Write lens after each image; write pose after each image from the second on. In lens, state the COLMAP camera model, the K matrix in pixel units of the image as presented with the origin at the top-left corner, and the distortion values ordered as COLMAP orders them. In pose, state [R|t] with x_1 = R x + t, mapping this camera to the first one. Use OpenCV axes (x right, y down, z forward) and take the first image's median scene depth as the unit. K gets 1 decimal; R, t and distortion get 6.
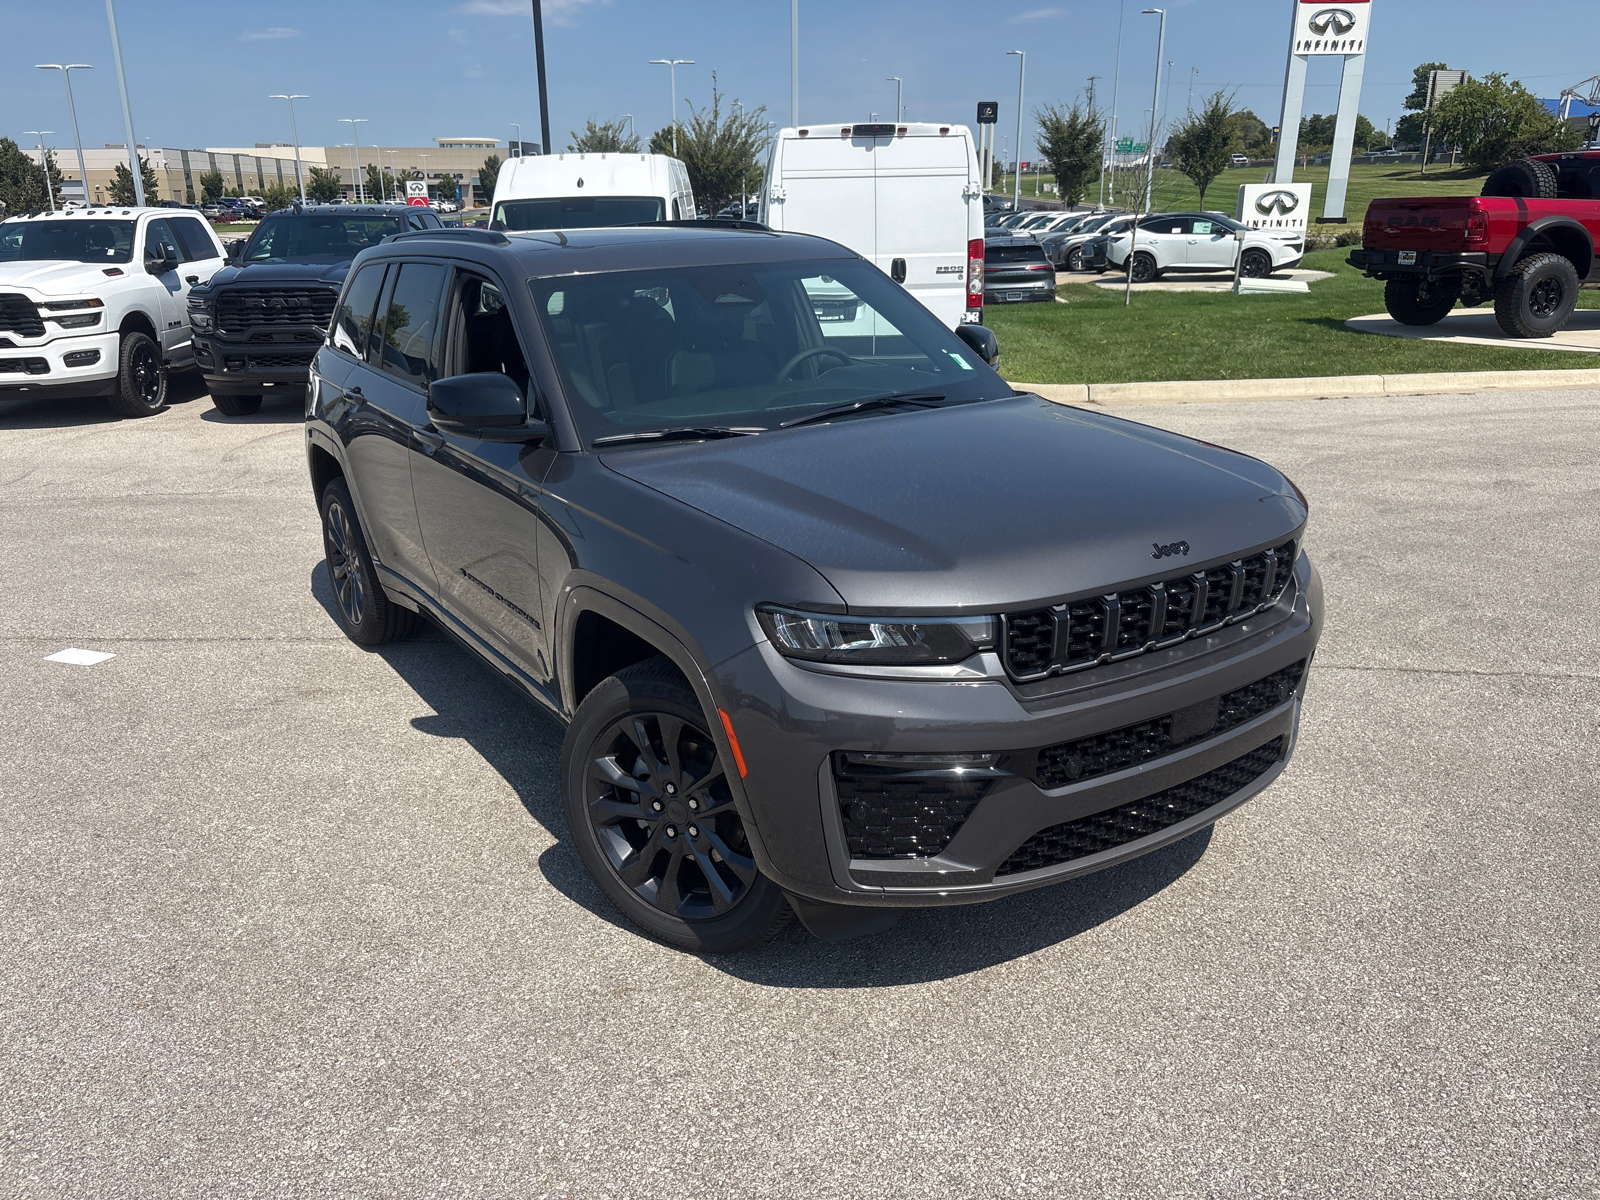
lens RADIAL K [[1238.2, 0, 792.5], [0, 1238.2, 591.1], [0, 0, 1]] dist [0.022490, -0.030010]
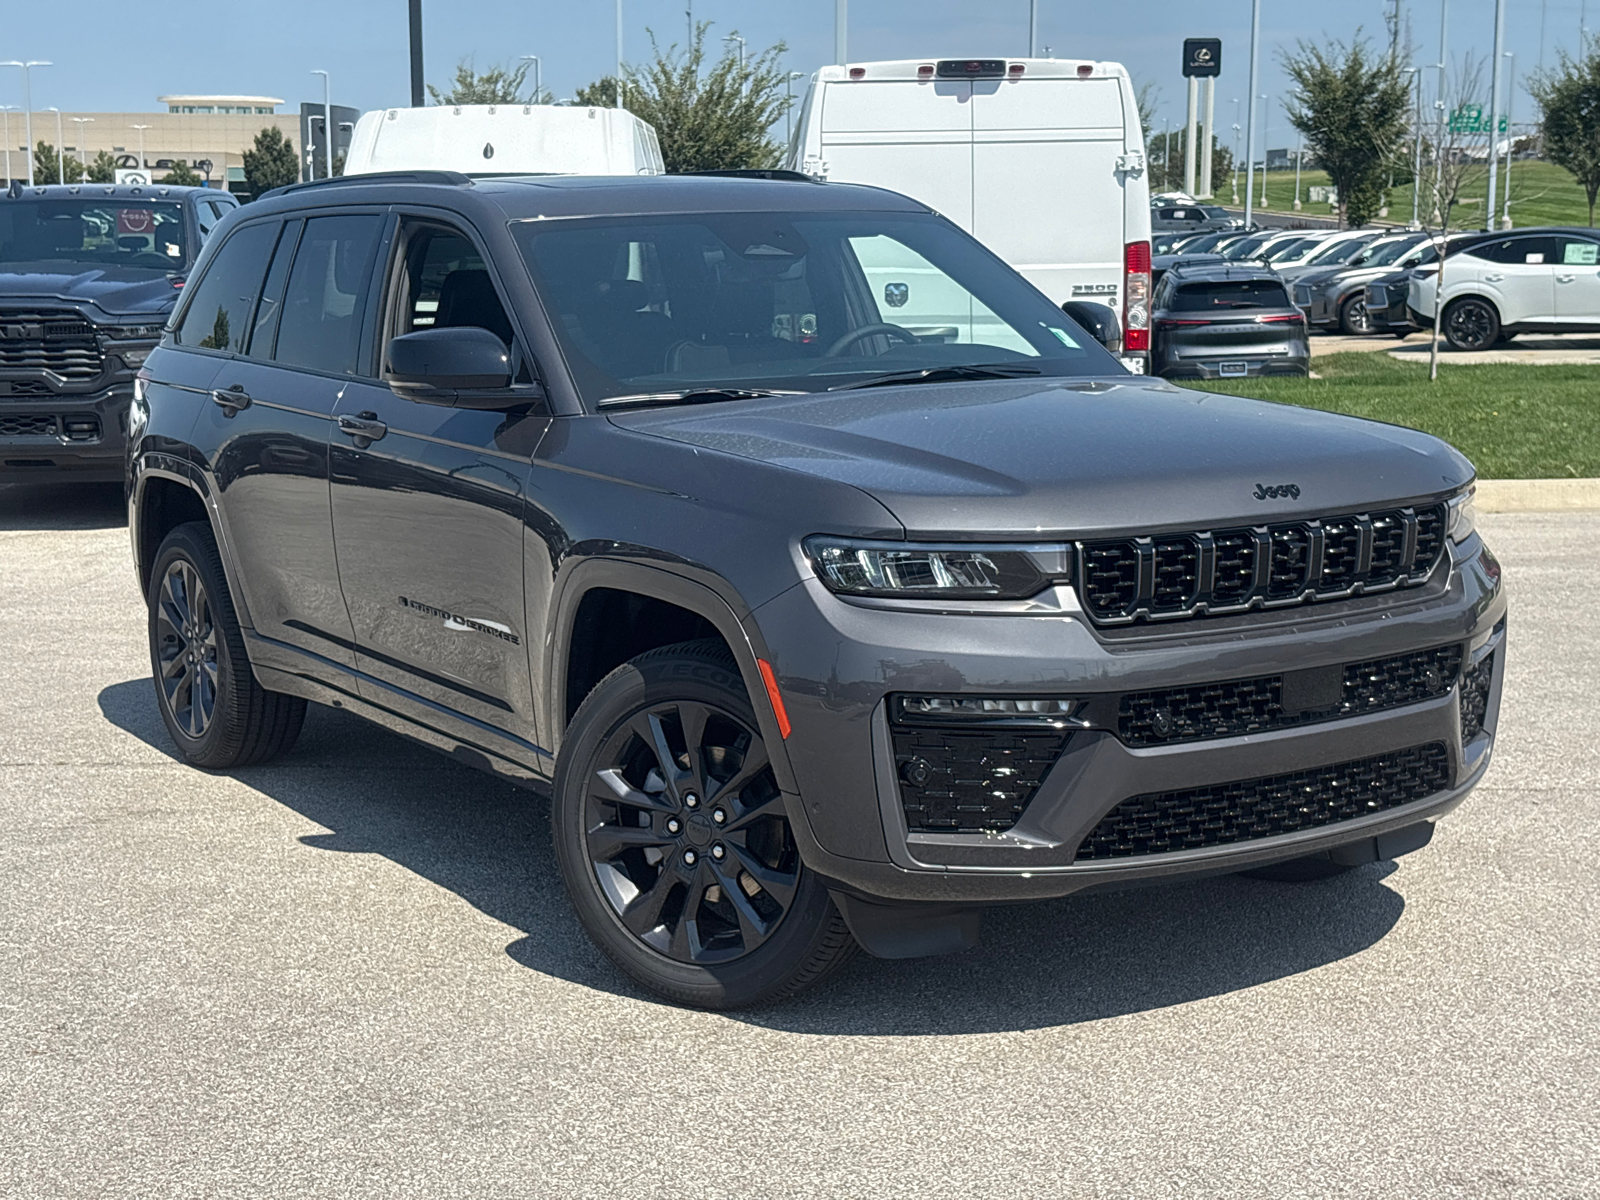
lens RADIAL K [[2477.6, 0, 791.2], [0, 2477.6, 566.6], [0, 0, 1]] dist [0.084475, 0.000000]
pose [[0.999832, 0.010341, -0.015160, -0.002663], [-0.012704, 0.986176, -0.165215, 0.079757], [0.013242, 0.165379, 0.986141, -0.184445]]
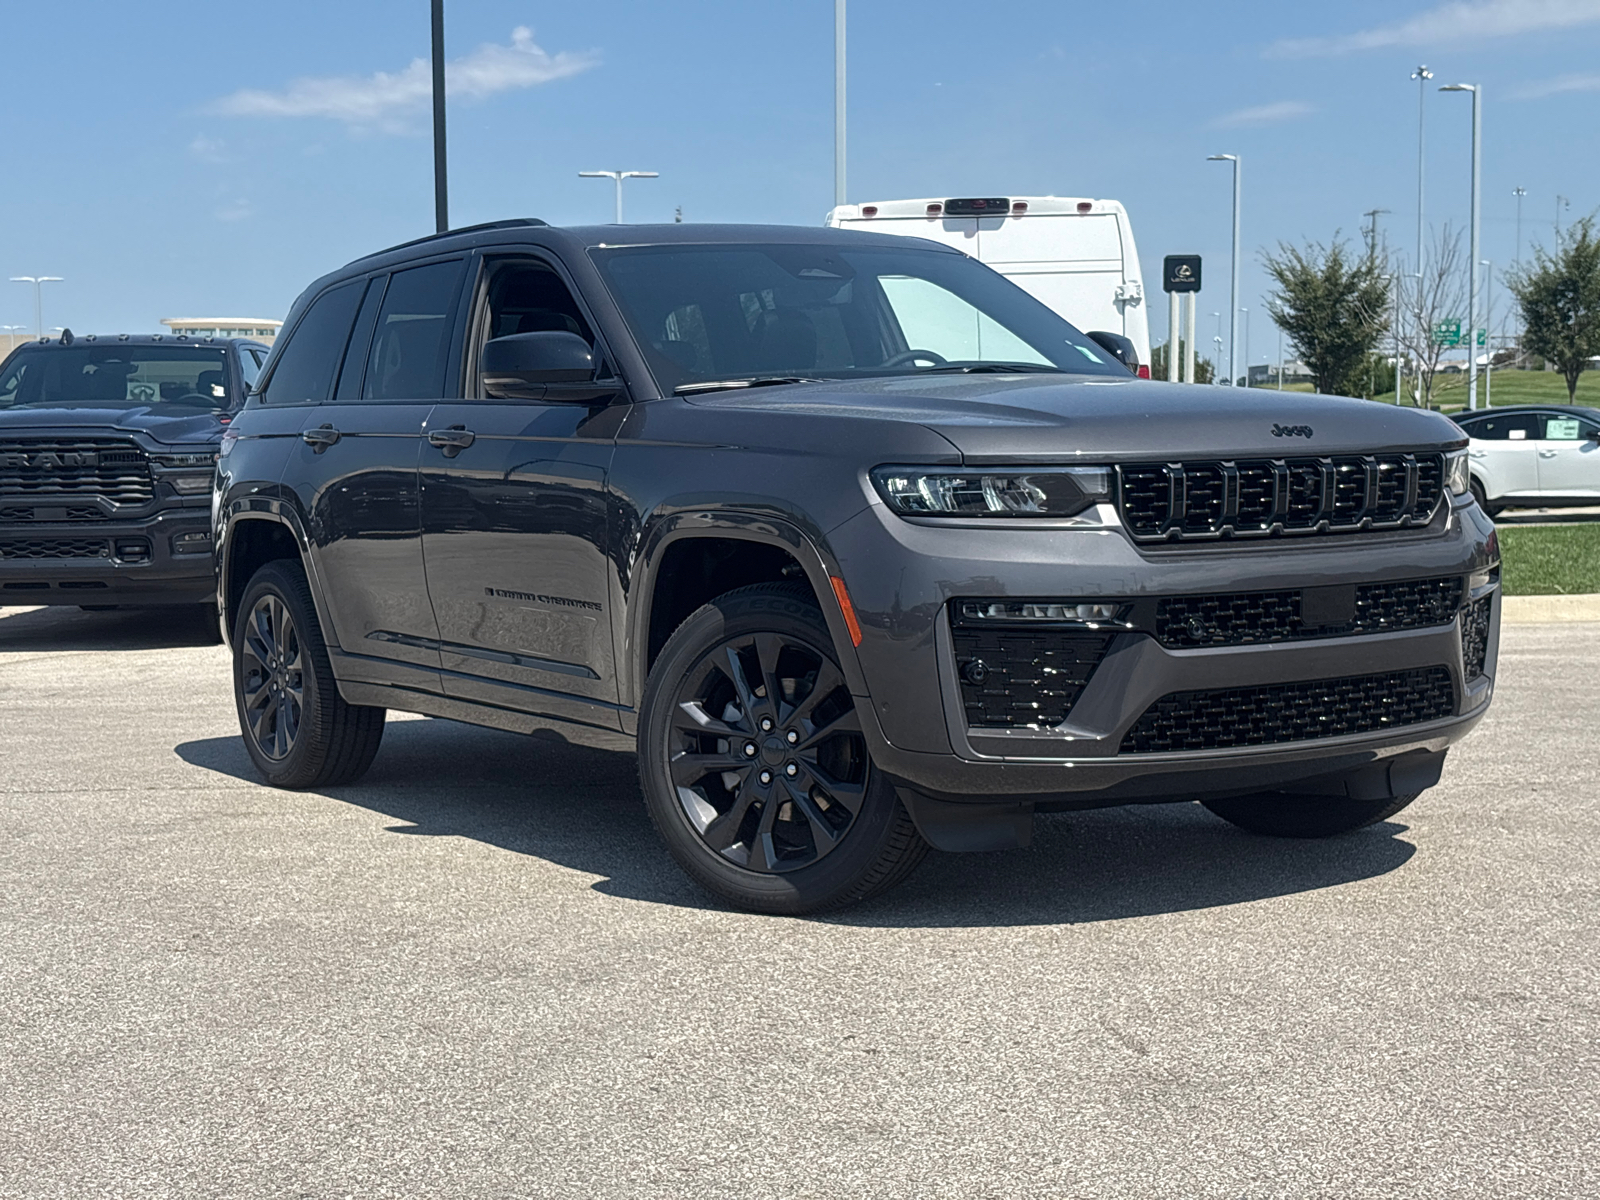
lens RADIAL K [[2477.6, 0, 756.1], [0, 2477.6, 550.8], [0, 0, 1]] dist [0.084475, 0.000000]
pose [[0.999679, 0.002380, -0.025216, -0.017574], [-0.008819, 0.965983, -0.258456, 0.145391], [0.023744, 0.258595, 0.965694, -0.225285]]
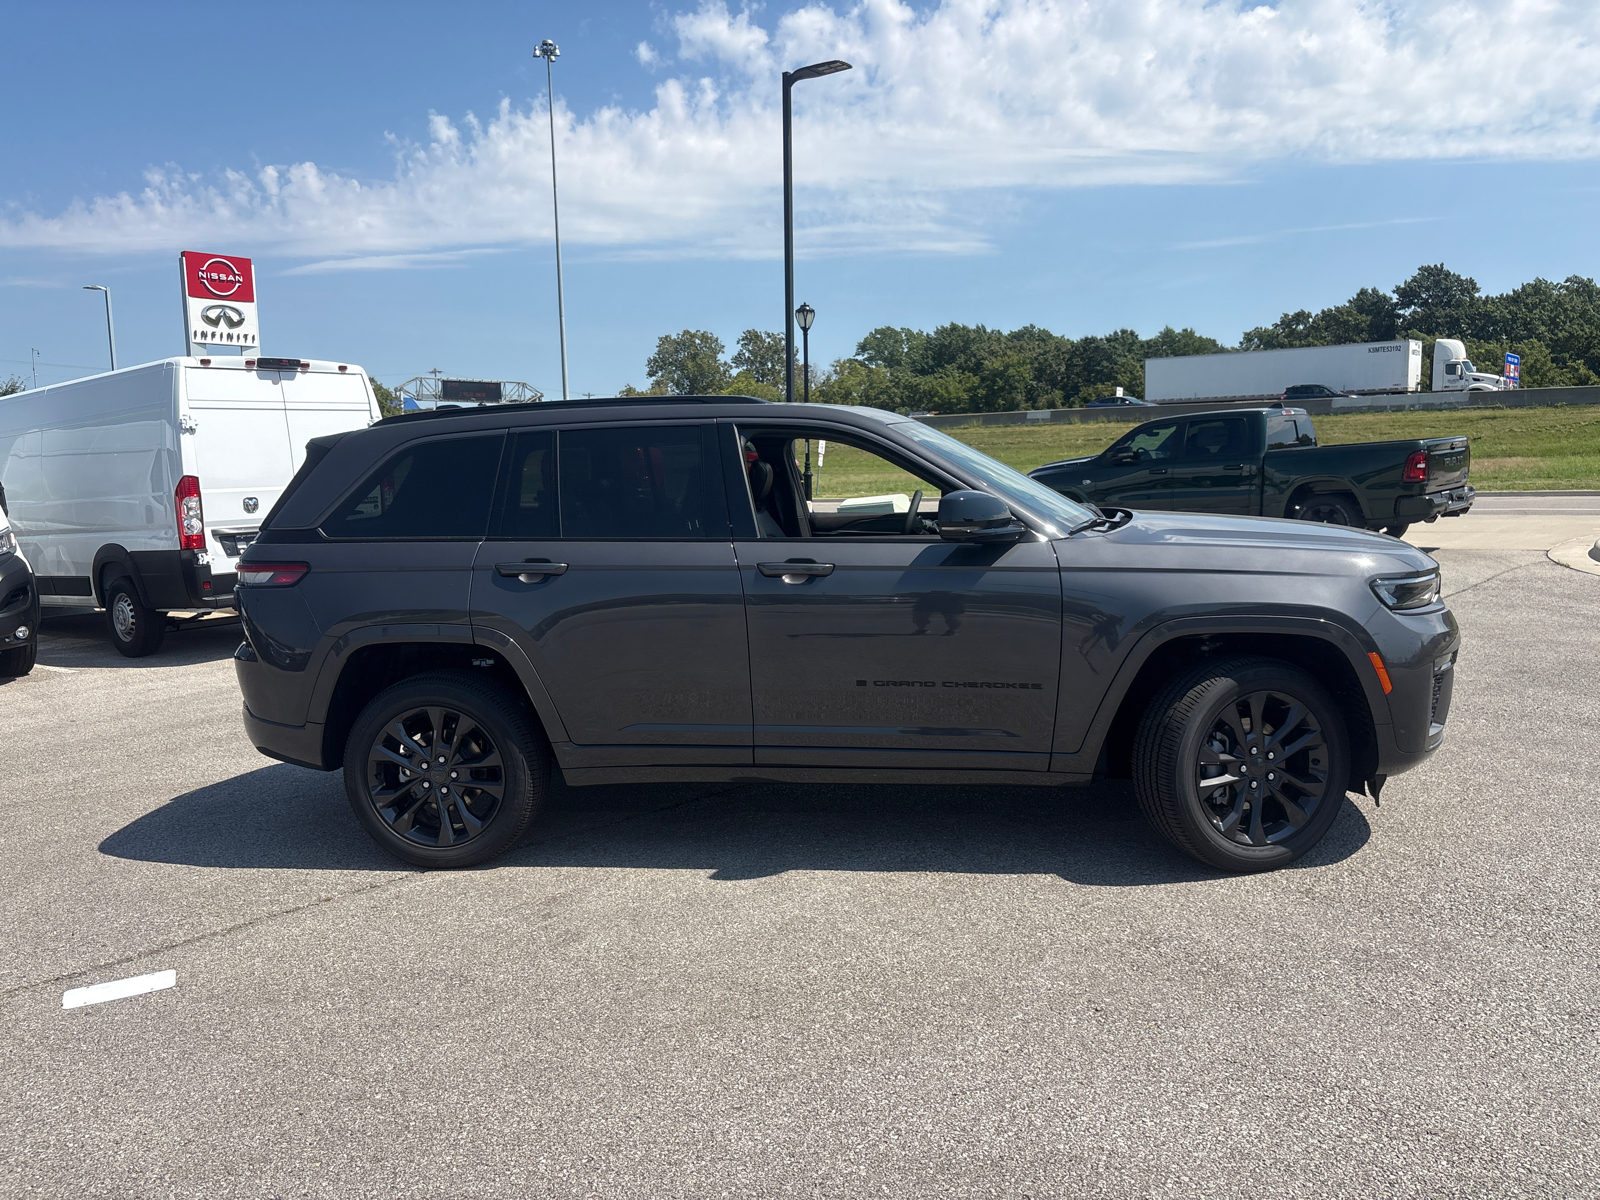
lens RADIAL K [[1238.2, 0, 802.1], [0, 1238.2, 568.2], [0, 0, 1]] dist [0.022490, -0.030010]
pose [[0.644105, -0.067047, 0.761993, -0.424486], [0.244282, 0.962019, -0.121842, 0.002924], [-0.724883, 0.264620, 0.636020, 0.122062]]
